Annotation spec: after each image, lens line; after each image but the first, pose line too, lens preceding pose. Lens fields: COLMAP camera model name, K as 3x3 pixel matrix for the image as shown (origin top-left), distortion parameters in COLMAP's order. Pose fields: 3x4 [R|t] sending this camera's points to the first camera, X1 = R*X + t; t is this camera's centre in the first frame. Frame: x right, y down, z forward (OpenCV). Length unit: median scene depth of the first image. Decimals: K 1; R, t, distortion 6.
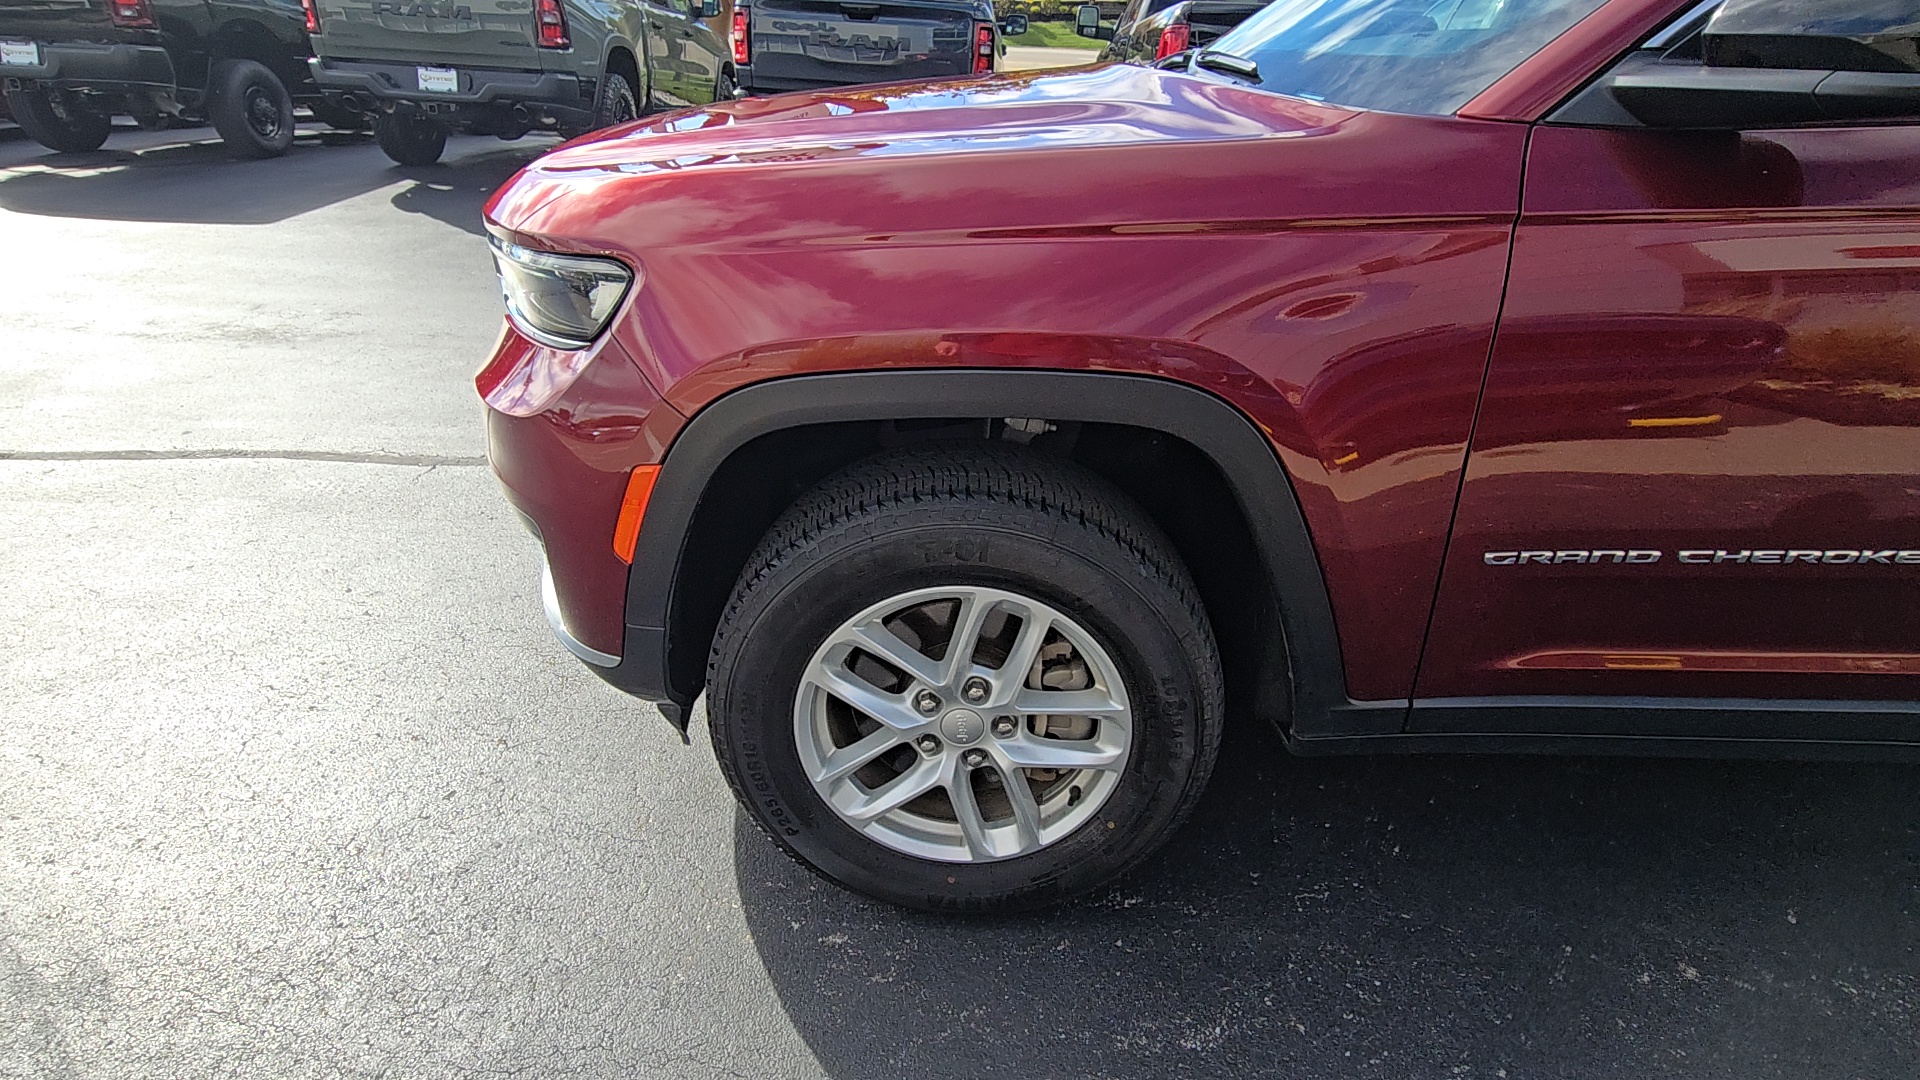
lens RADIAL K [[973.5, 0, 955.1], [0, 973.5, 544.5], [0, 0, 1]] dist [0.001332, 0.000186]
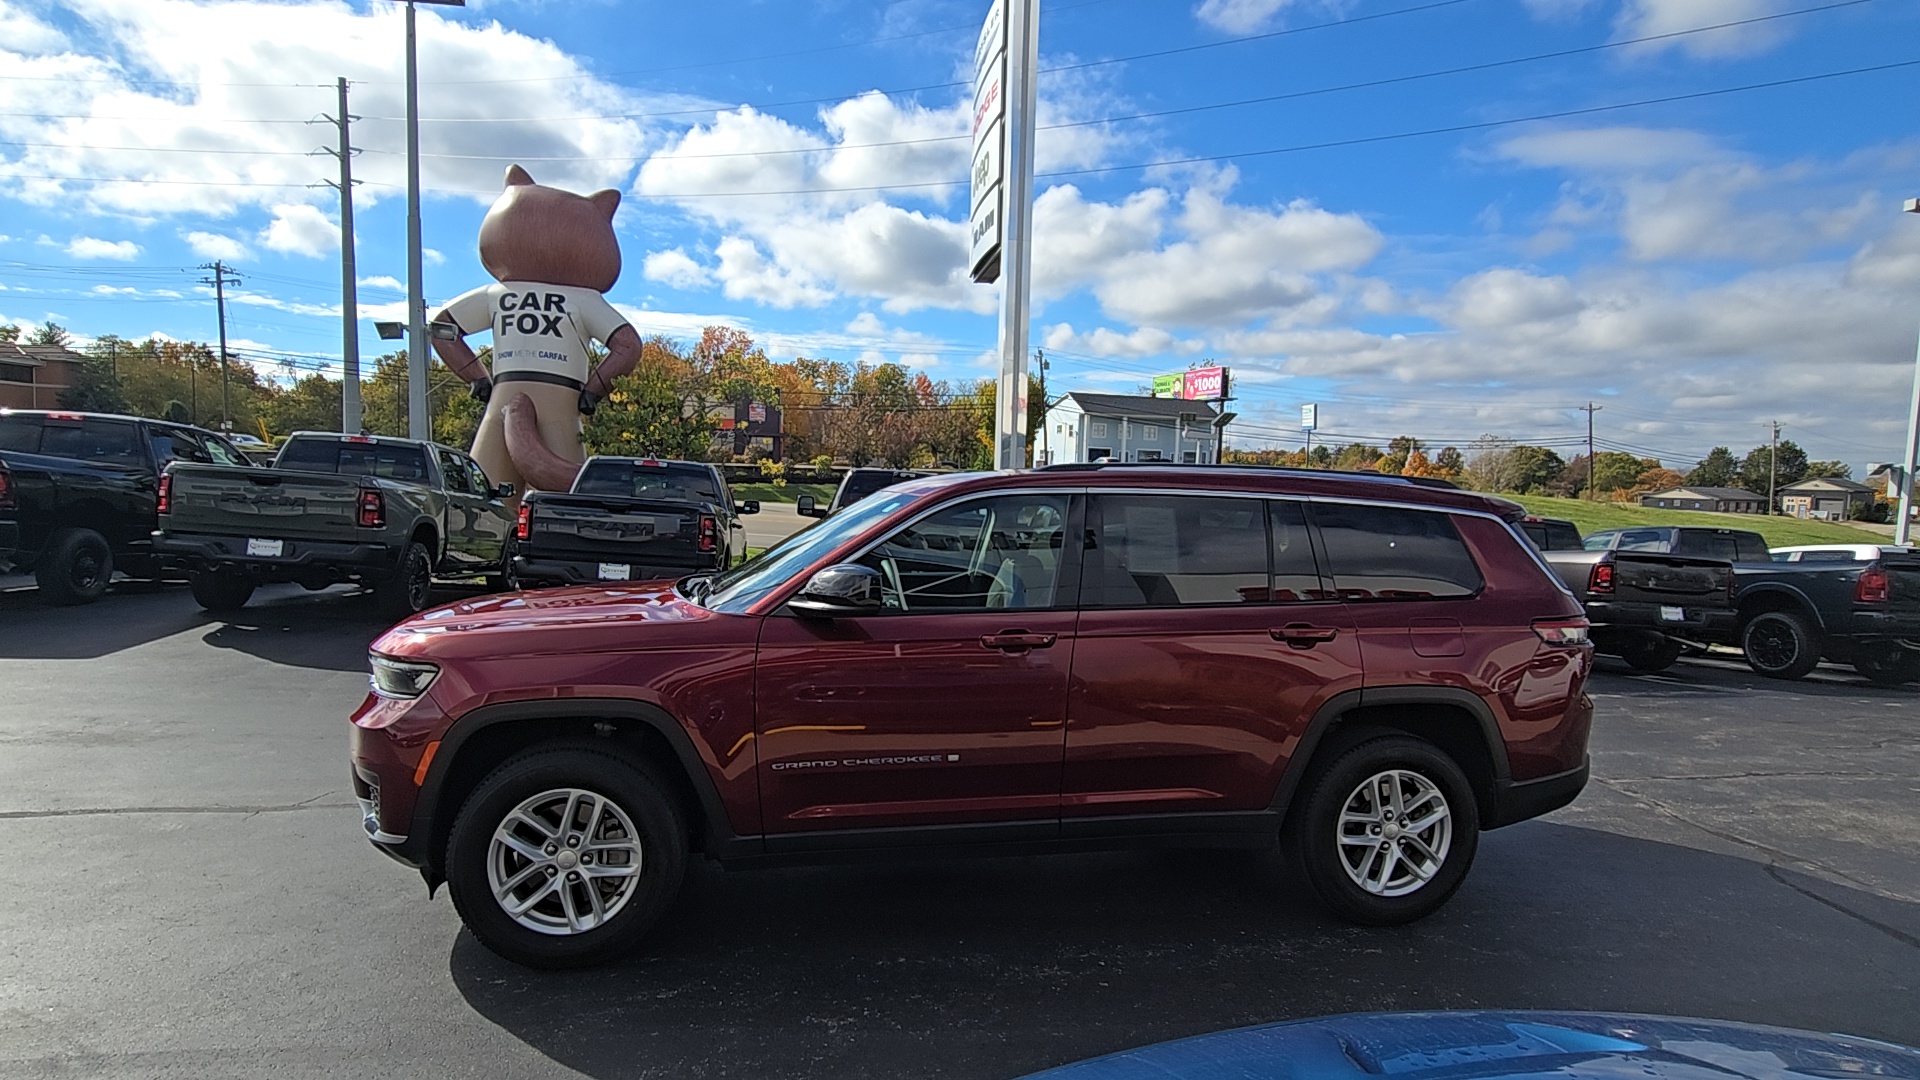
lens RADIAL K [[944.8, 0, 960.0], [0, 944.8, 540.0], [0, 0, 1]] dist [-0.017292, 0.001851]
pose [[0.974038, 0.011434, 0.226096, 0.355997], [0.084714, 0.907753, -0.410863, 0.438083], [-0.209937, 0.419350, 0.883217, -1.301015]]
